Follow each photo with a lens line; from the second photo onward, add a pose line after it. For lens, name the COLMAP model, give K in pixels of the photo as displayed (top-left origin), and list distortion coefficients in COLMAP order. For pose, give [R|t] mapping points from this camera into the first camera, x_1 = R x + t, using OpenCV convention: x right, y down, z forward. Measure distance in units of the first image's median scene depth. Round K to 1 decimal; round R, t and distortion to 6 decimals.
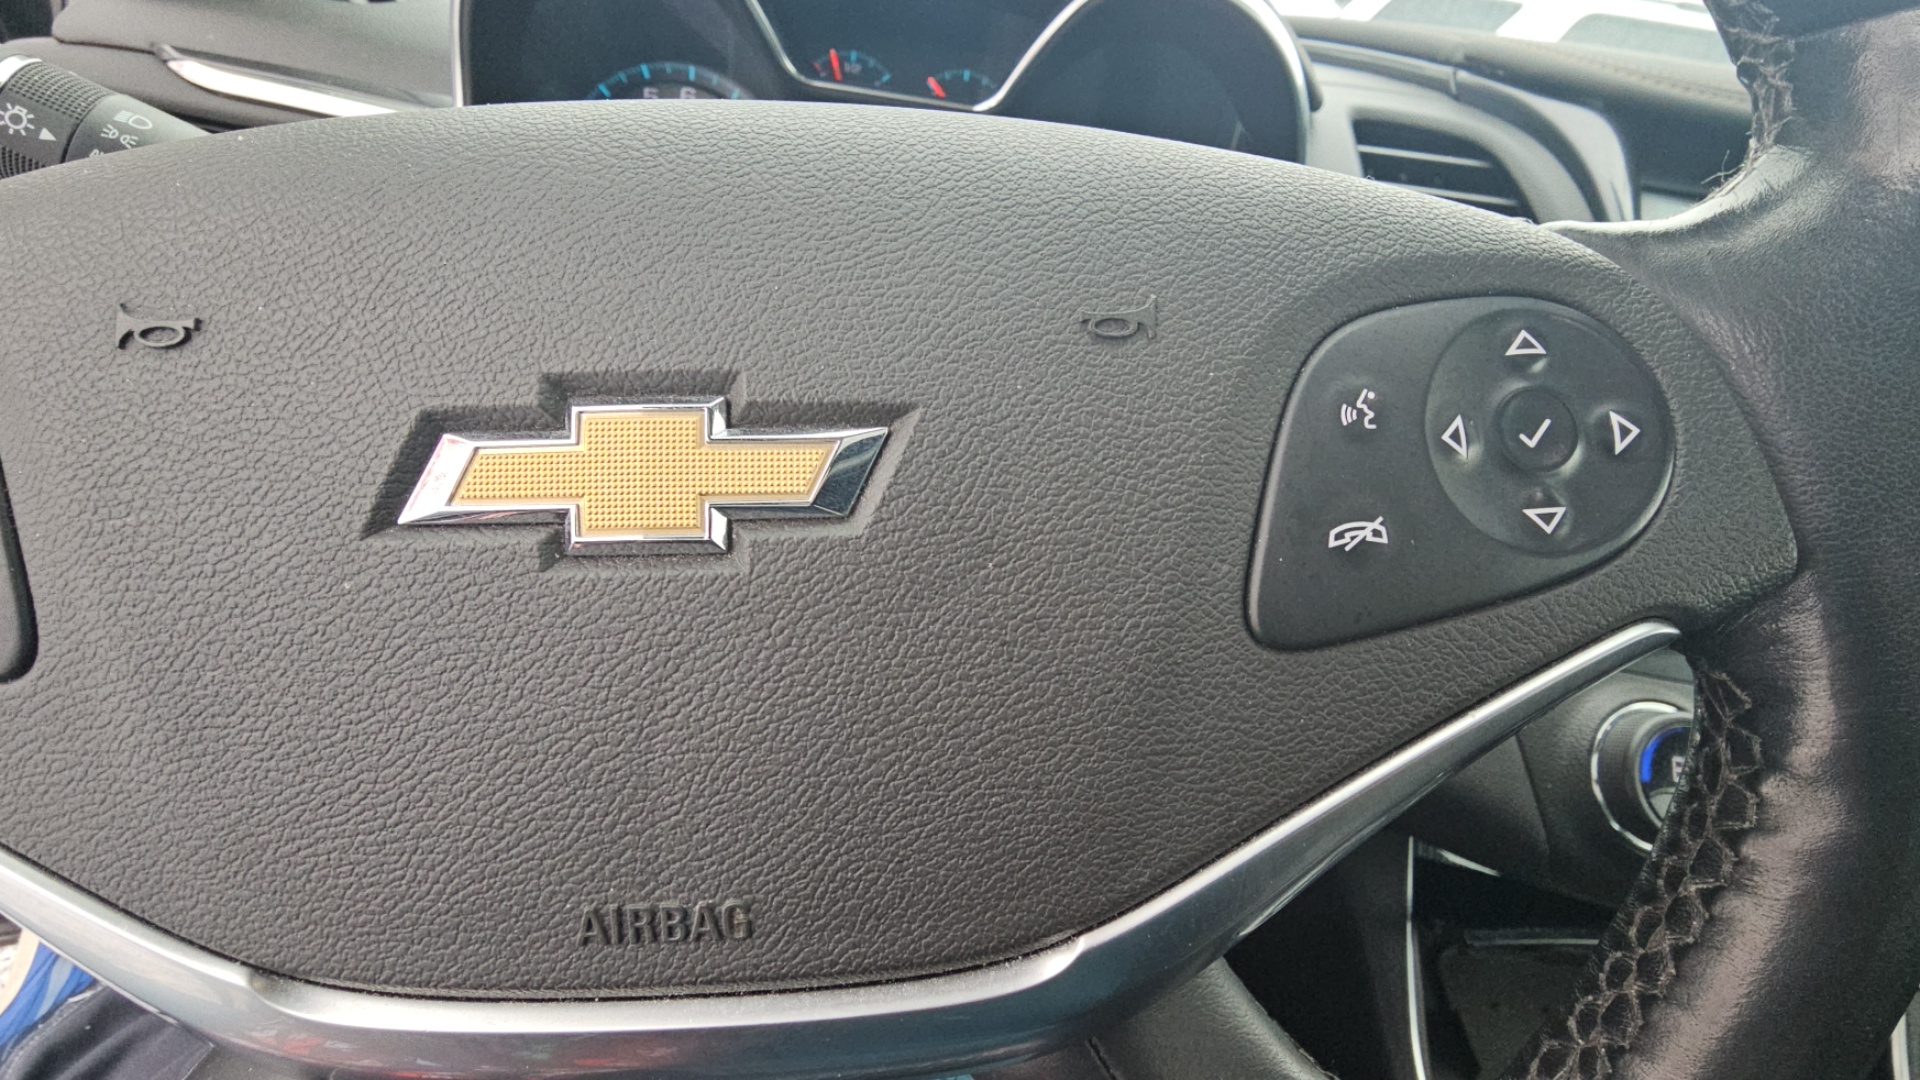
lens RADIAL K [[895.0, 0, 956.0], [0, 895.0, 564.0], [0, 0, 1]] dist [-0.005232, -0.011546]
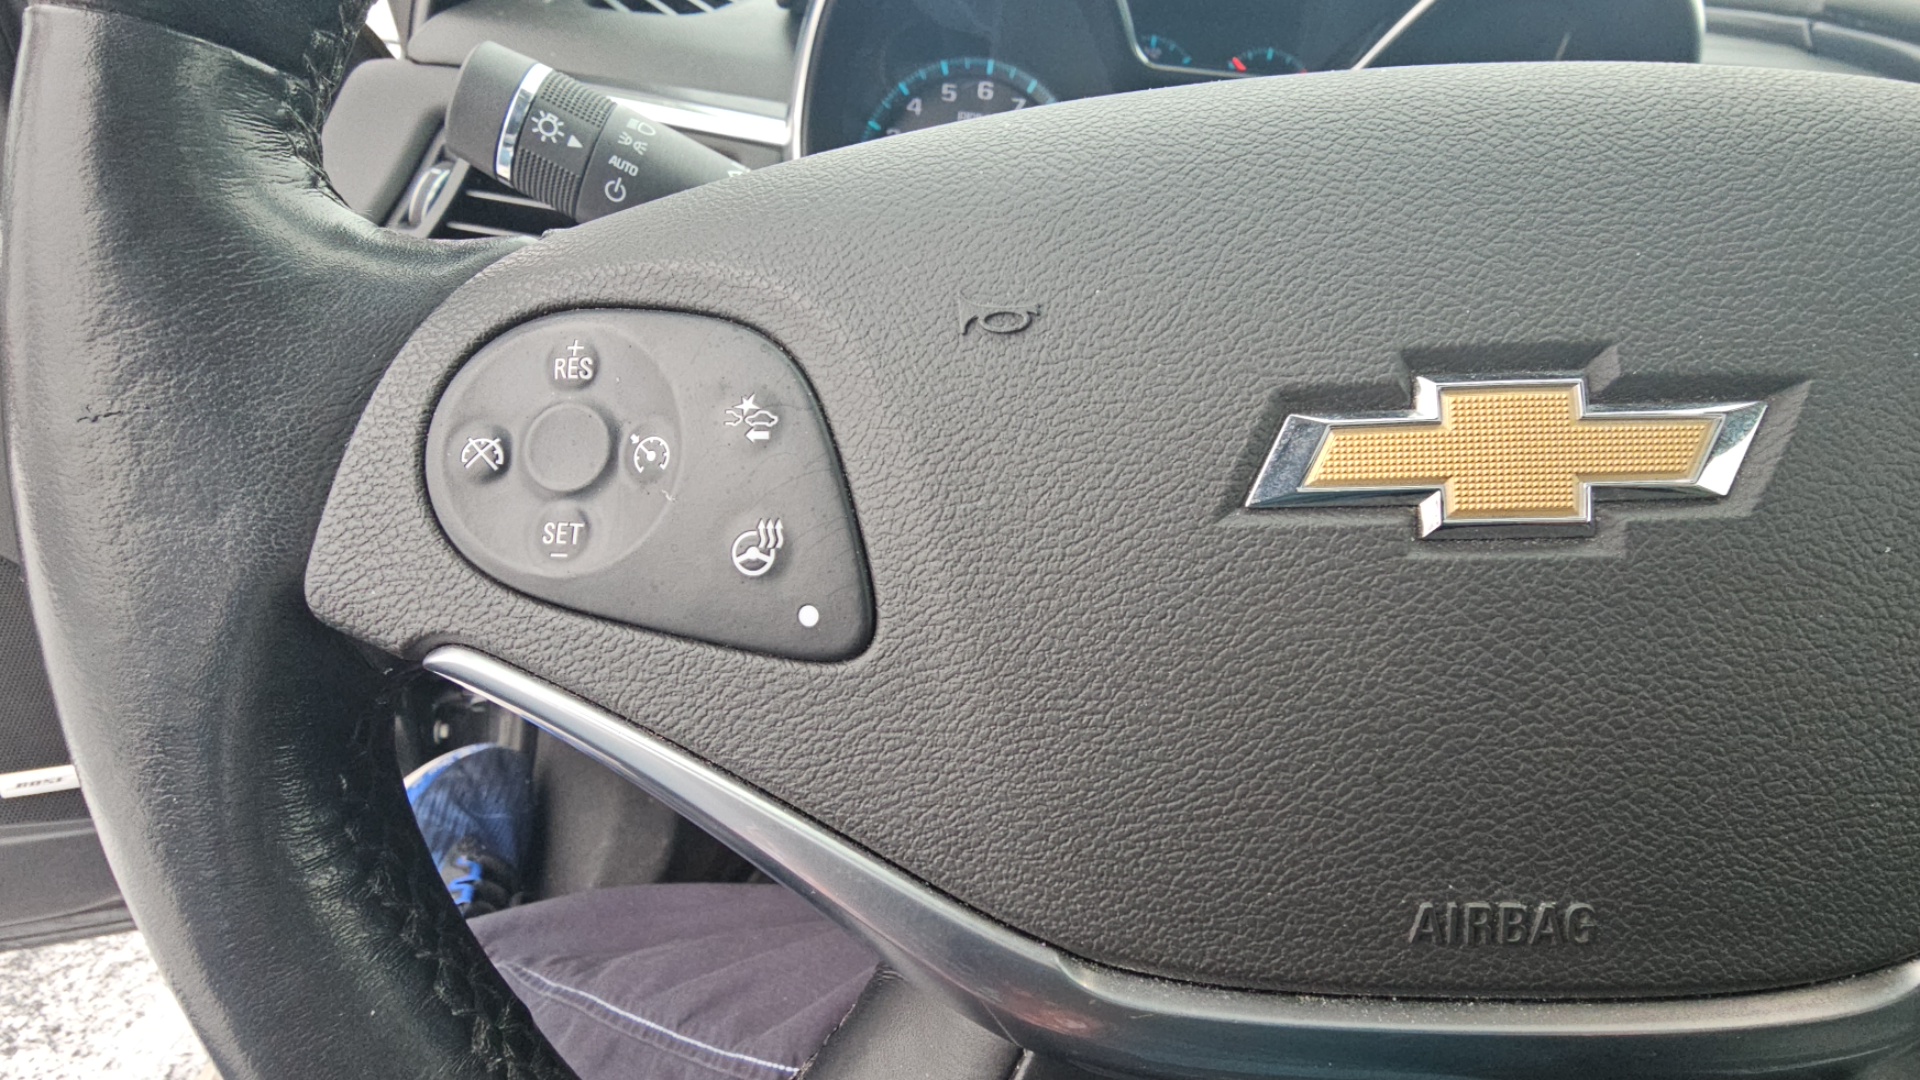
lens RADIAL K [[895.0, 0, 956.0], [0, 895.0, 564.0], [0, 0, 1]] dist [-0.005232, -0.011546]
pose [[0.990051, 0.002733, -0.140681, -0.802617], [-0.001756, 0.999973, 0.007068, 0.012153], [0.140696, -0.006751, 0.990030, -0.022338]]
